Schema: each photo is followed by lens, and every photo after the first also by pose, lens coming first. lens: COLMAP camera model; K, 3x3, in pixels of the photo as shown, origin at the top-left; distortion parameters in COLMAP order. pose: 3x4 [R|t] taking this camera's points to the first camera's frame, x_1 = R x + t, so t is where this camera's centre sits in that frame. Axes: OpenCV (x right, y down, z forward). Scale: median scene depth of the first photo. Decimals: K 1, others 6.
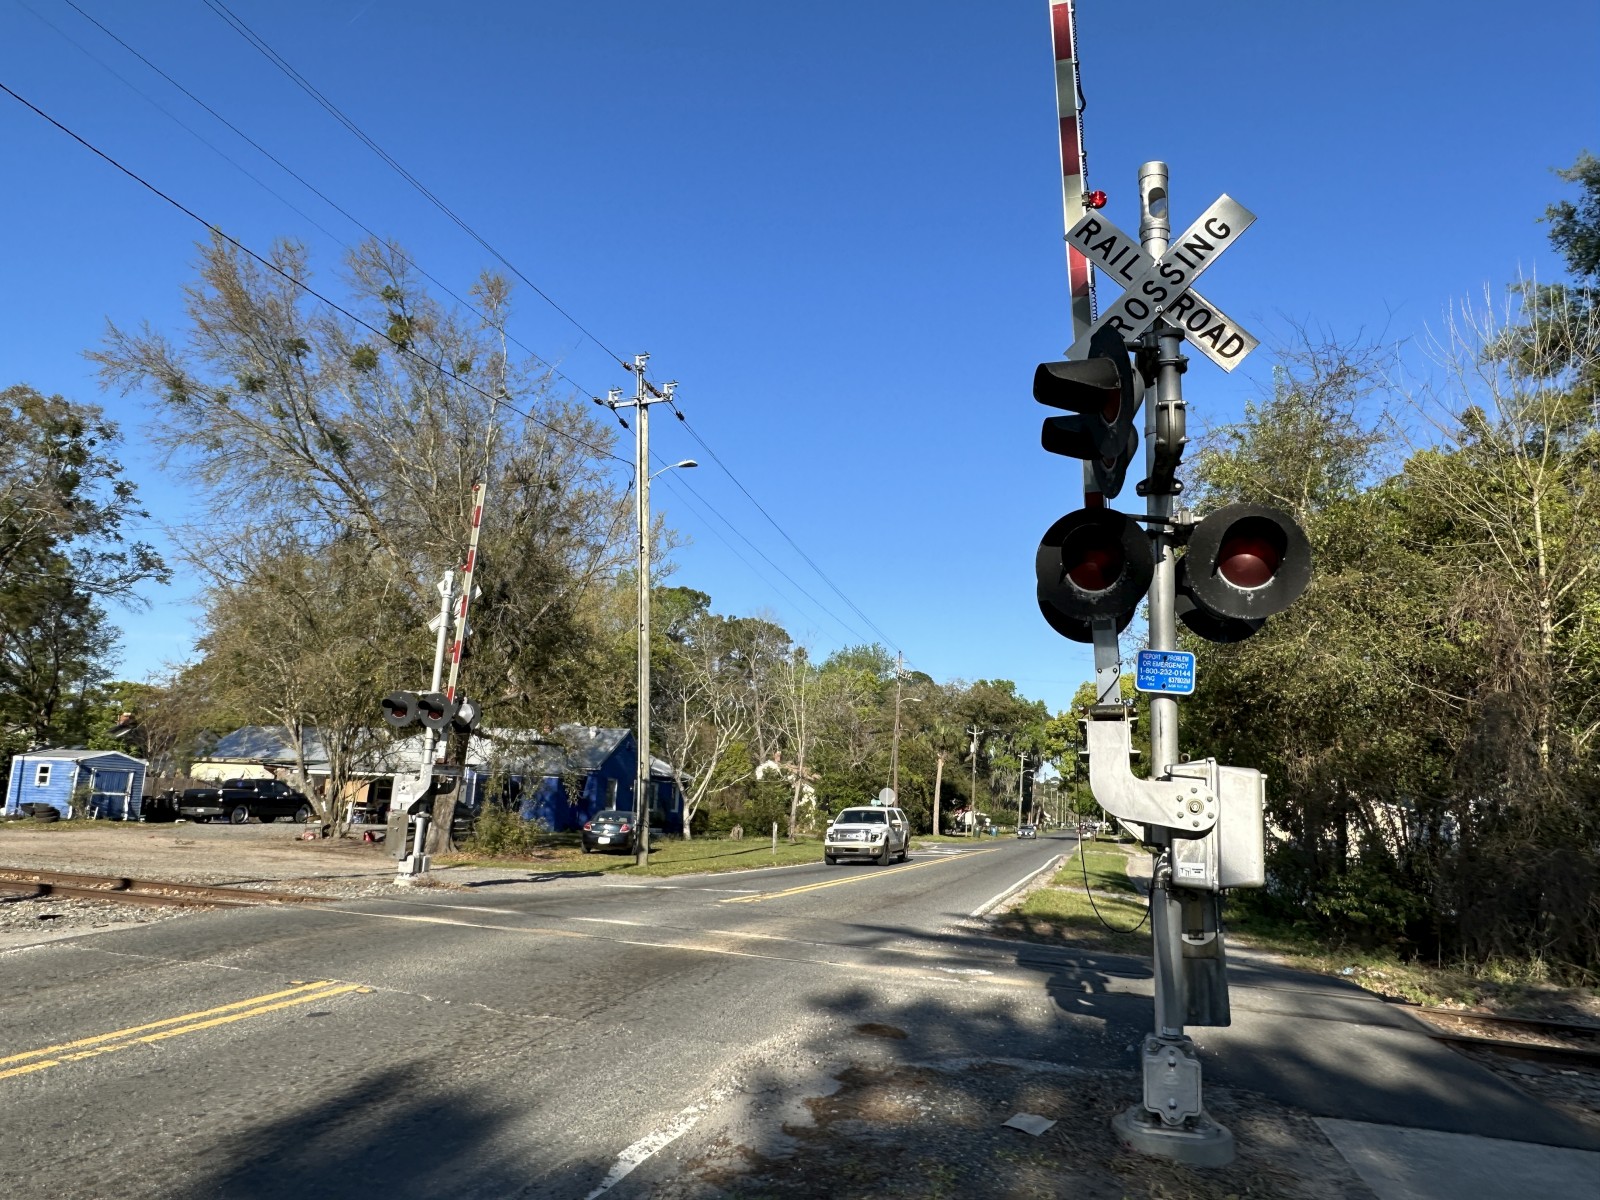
lens RADIAL K [[1110.0, 0, 806.9], [0, 1110.0, 602.5], [0, 0, 1]] dist [-0.006268, 0.000125]
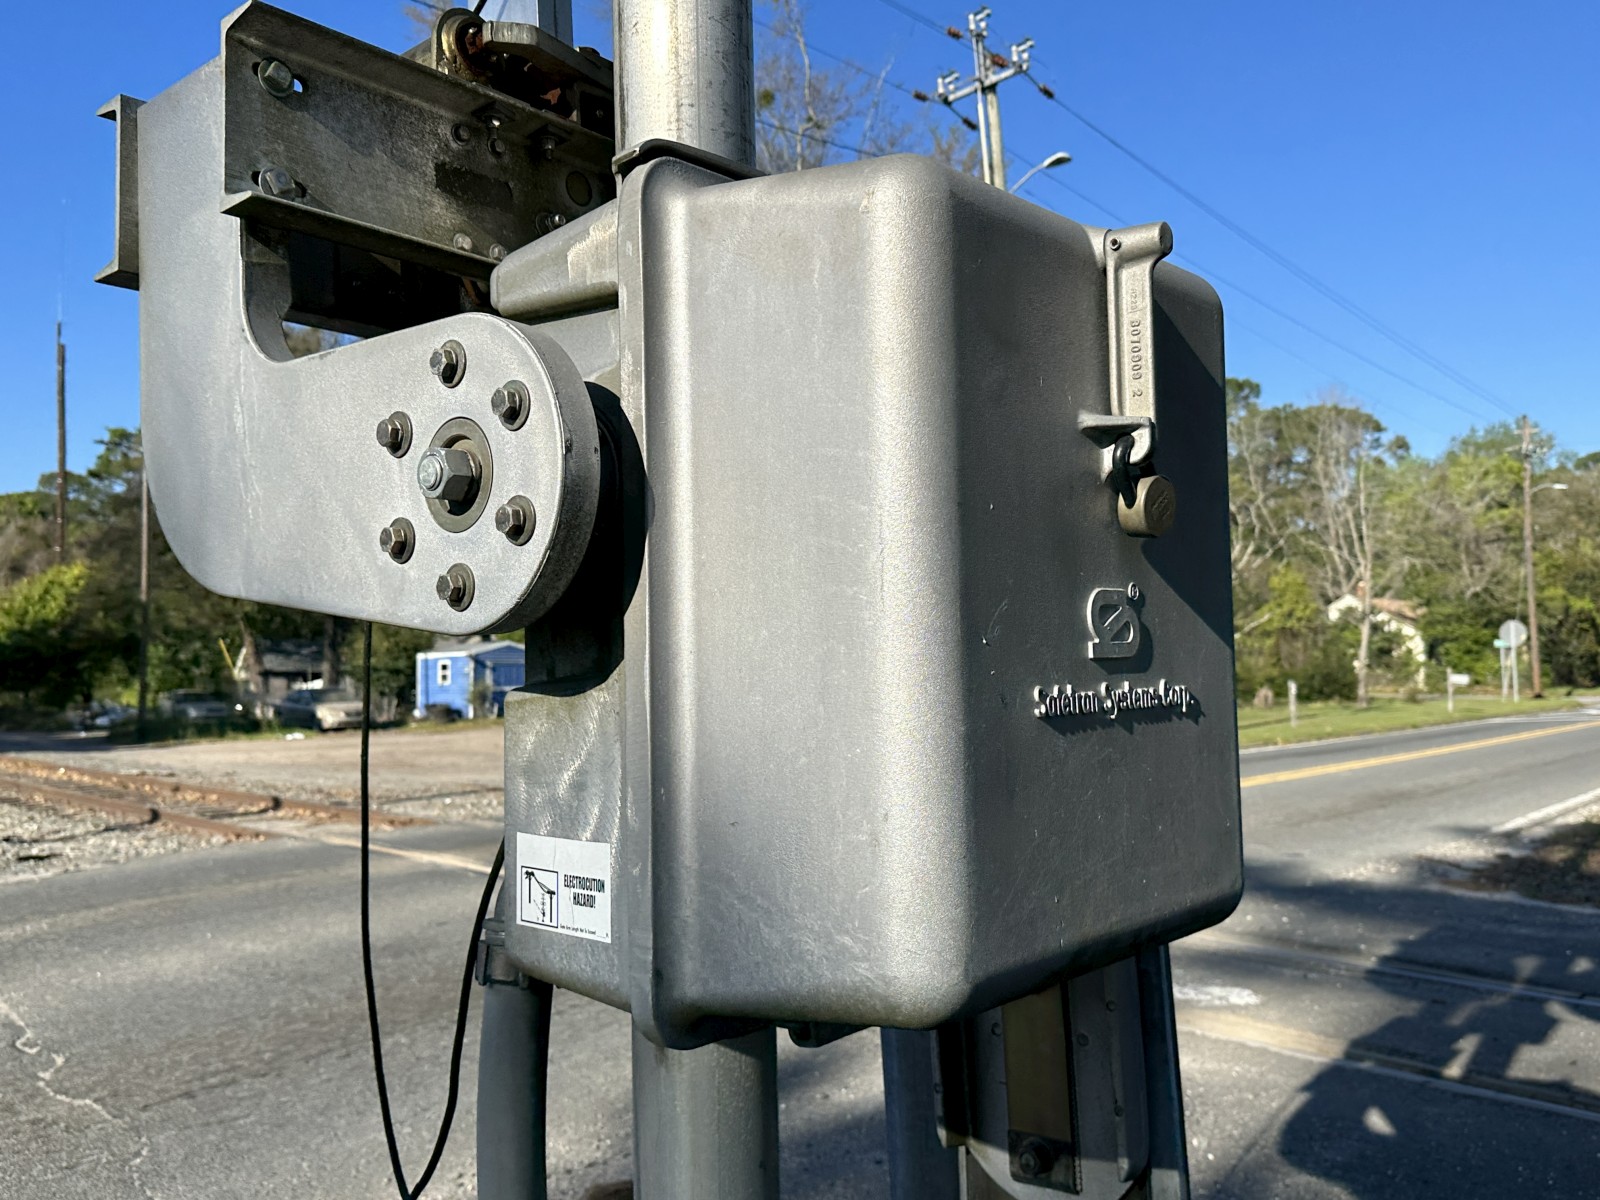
lens RADIAL K [[1369.3, 0, 801.8], [0, 1369.3, 593.0], [0, 0, 1]] dist [0.037577, -0.014086]
pose [[0.901599, -0.080242, -0.425064, 0.072828], [0.131764, 0.986892, 0.093181, 0.029316], [0.412016, -0.140020, 0.900354, 0.133485]]
